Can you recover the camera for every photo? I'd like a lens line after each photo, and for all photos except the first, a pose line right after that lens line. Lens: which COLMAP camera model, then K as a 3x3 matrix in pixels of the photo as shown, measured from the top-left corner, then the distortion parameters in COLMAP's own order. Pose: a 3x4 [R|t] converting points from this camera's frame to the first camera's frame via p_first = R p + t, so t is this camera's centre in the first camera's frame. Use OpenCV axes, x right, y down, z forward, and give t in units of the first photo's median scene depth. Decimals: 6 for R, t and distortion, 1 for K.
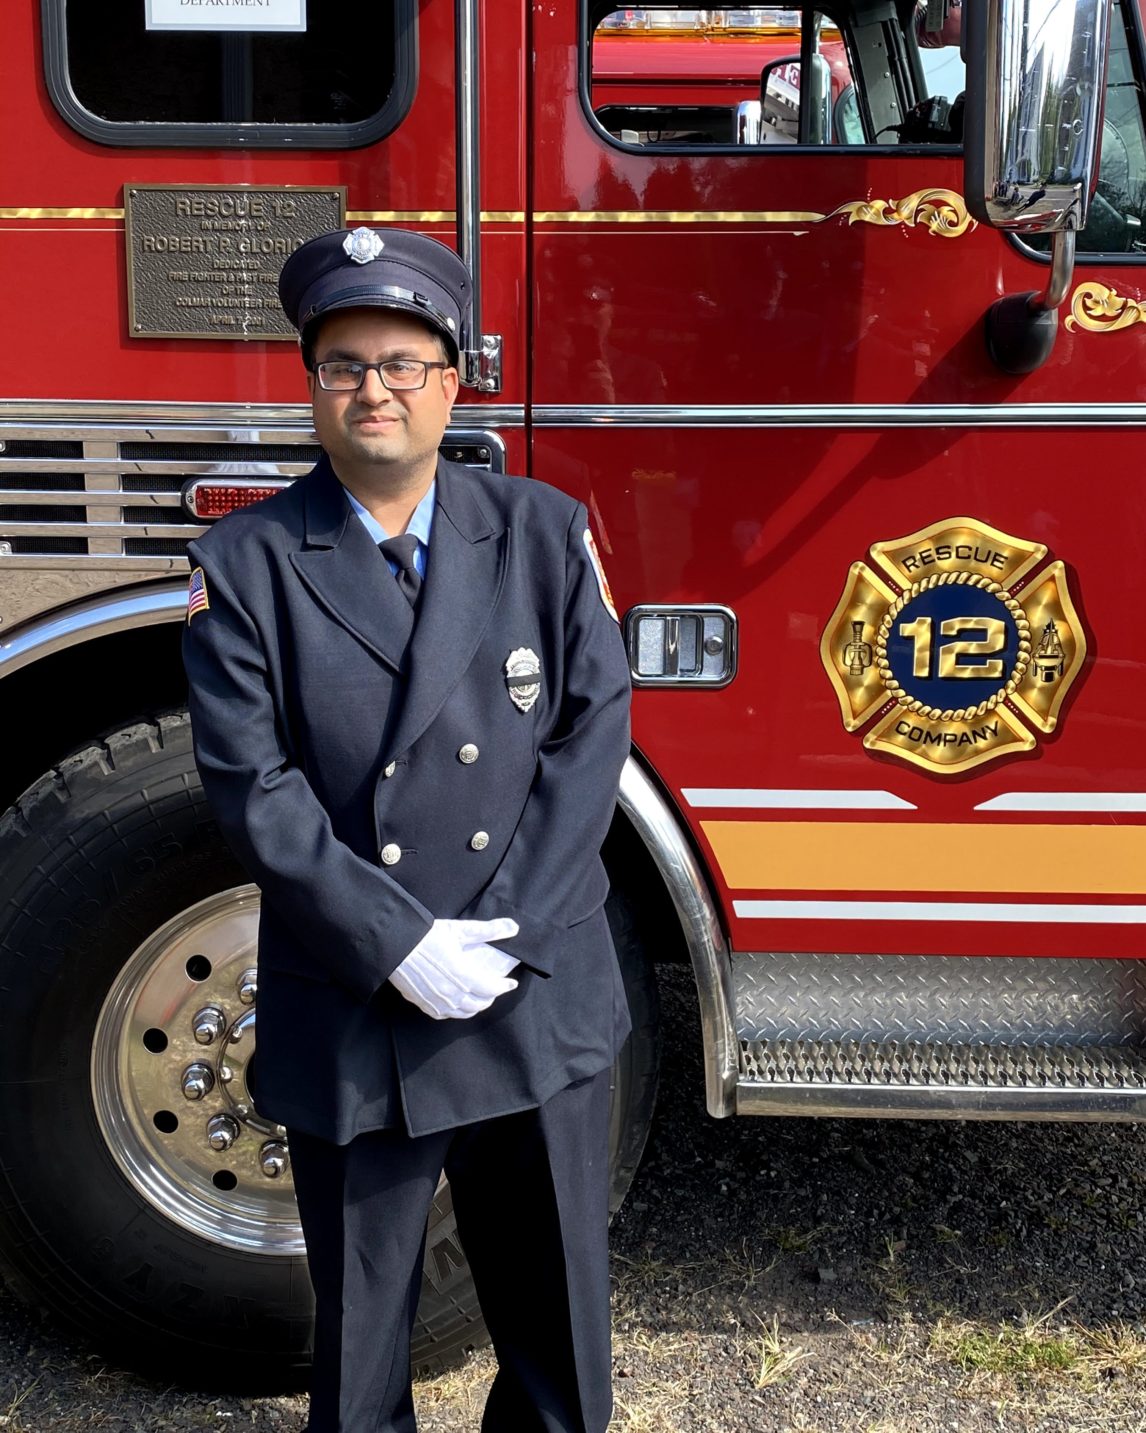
lens RADIAL K [[2052.5, 0, 572.2], [0, 2052.5, 694.0], [0, 0, 1]] dist [0.202515, -0.817092]
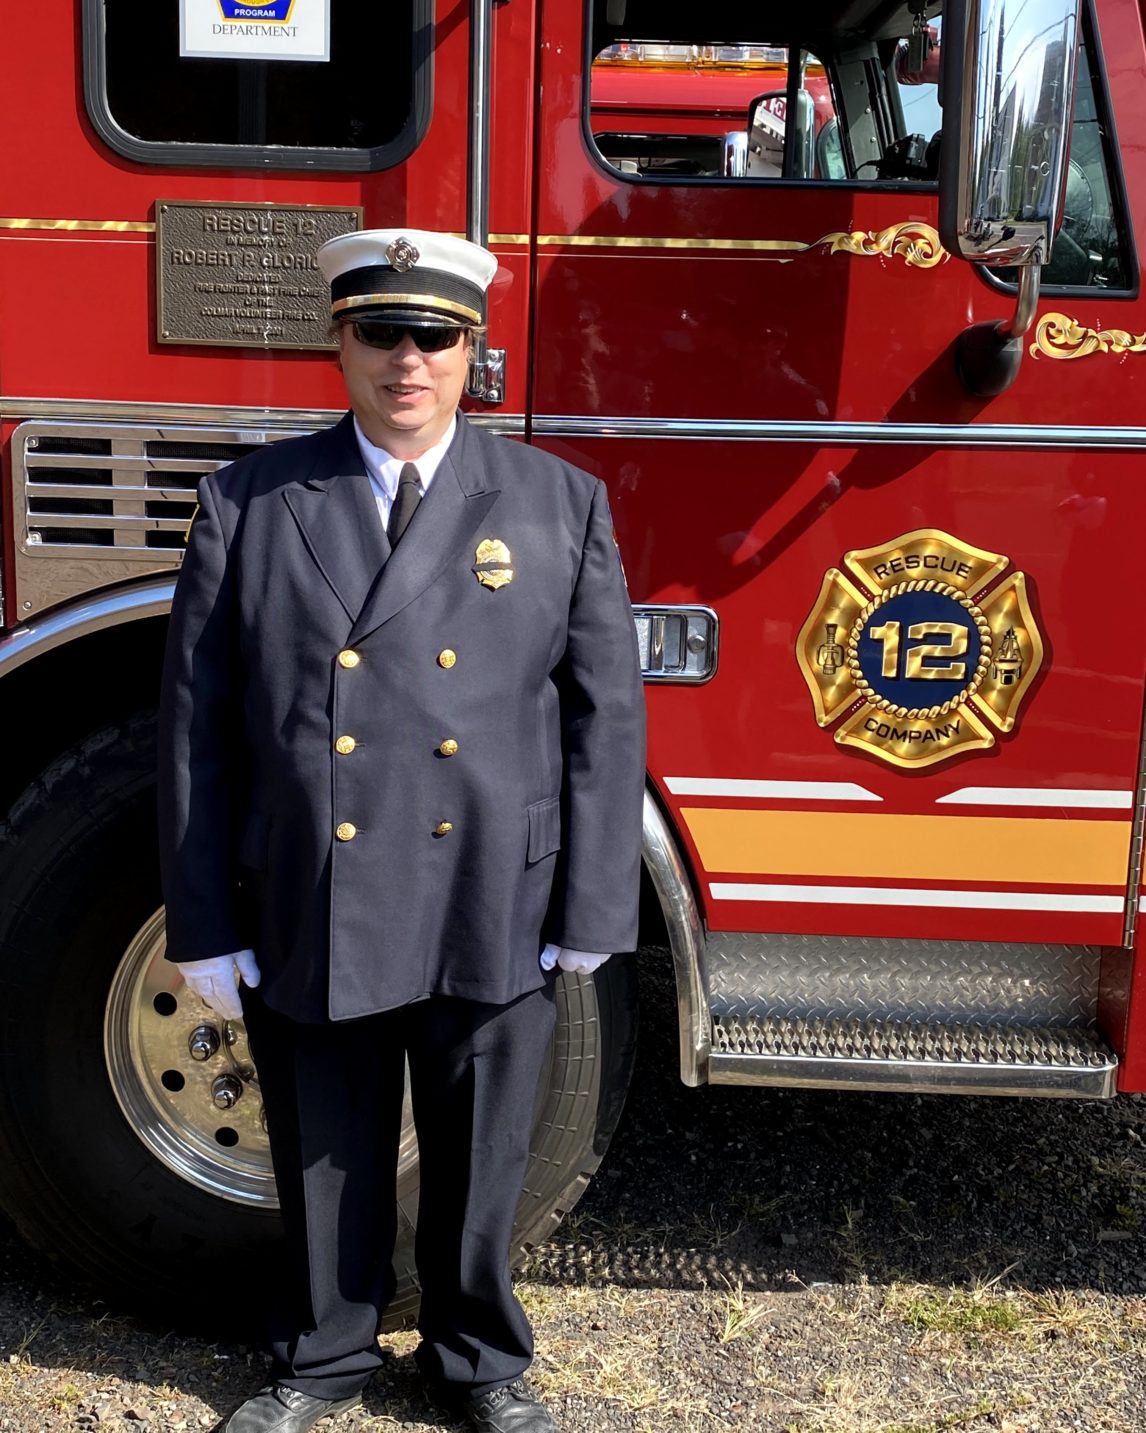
lens RADIAL K [[2041.3, 0, 565.8], [0, 2041.3, 701.2], [0, 0, 1]] dist [0.229175, -1.000445]
pose [[0.999692, 0.021190, 0.012918, -0.012015], [-0.021153, 0.999772, -0.003023, 0.010639], [-0.012979, 0.002749, 0.999912, -0.061922]]
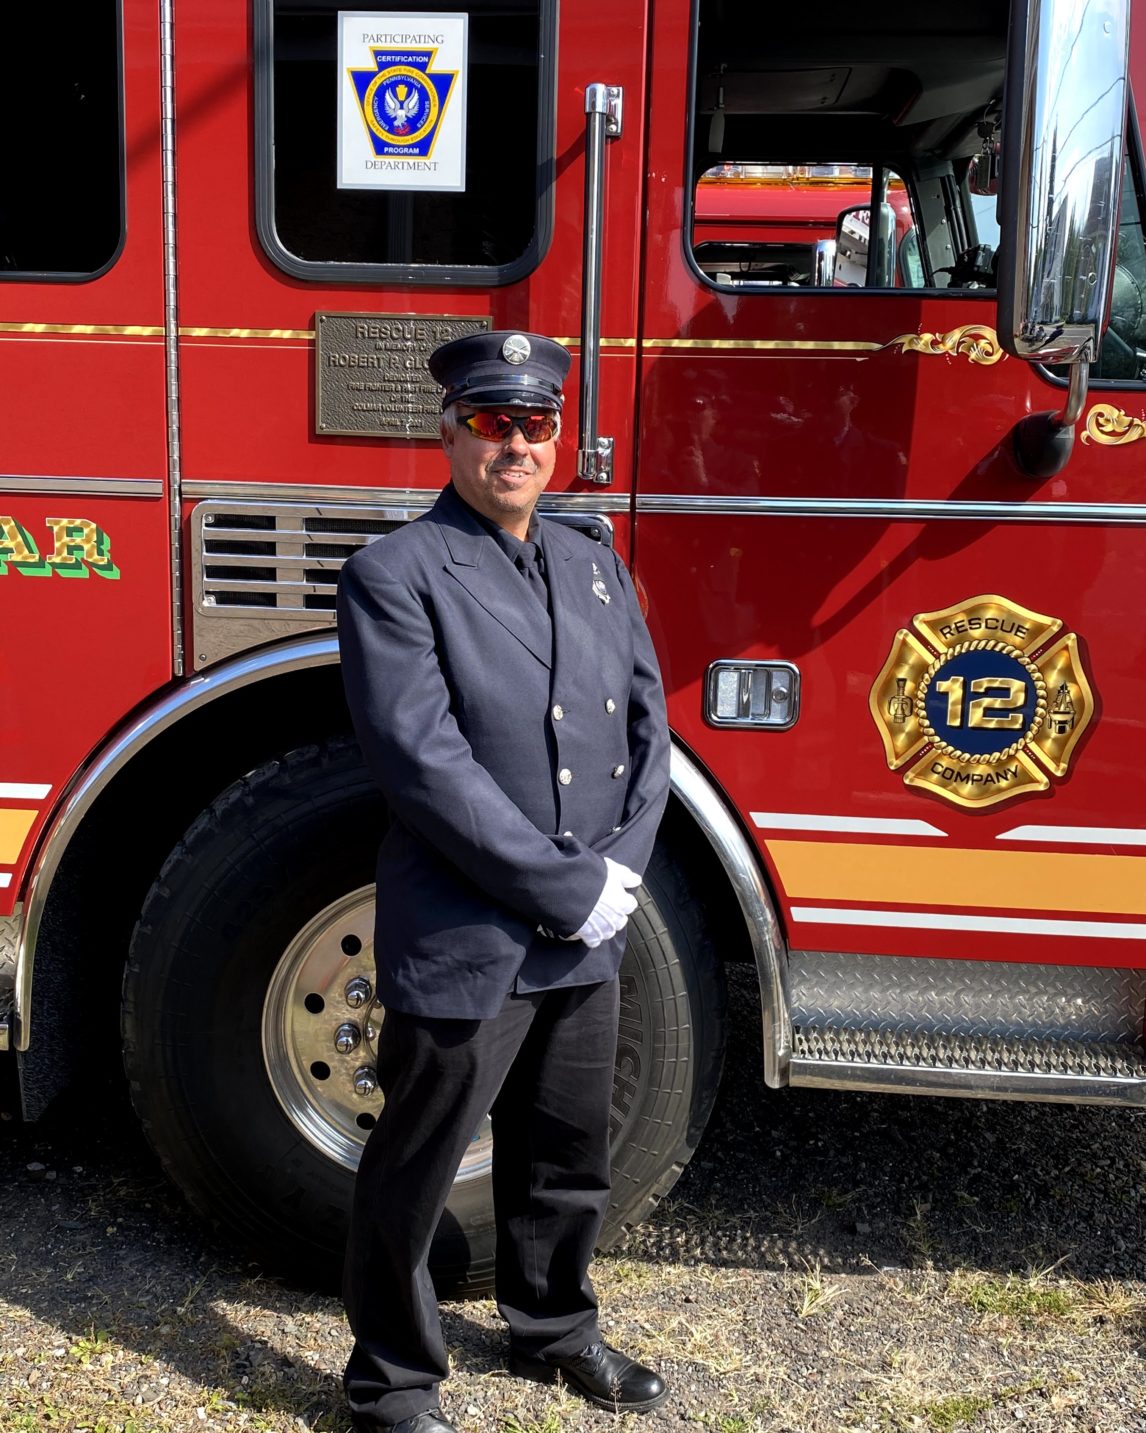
lens RADIAL K [[1864.9, 0, 538.6], [0, 1864.9, 697.7], [0, 0, 1]] dist [0.174113, -0.668473]
pose [[0.997474, 0.029837, -0.064465, -0.002149], [-0.031461, 0.999209, -0.024327, 0.009104], [0.063688, 0.026294, 0.997623, -0.105090]]
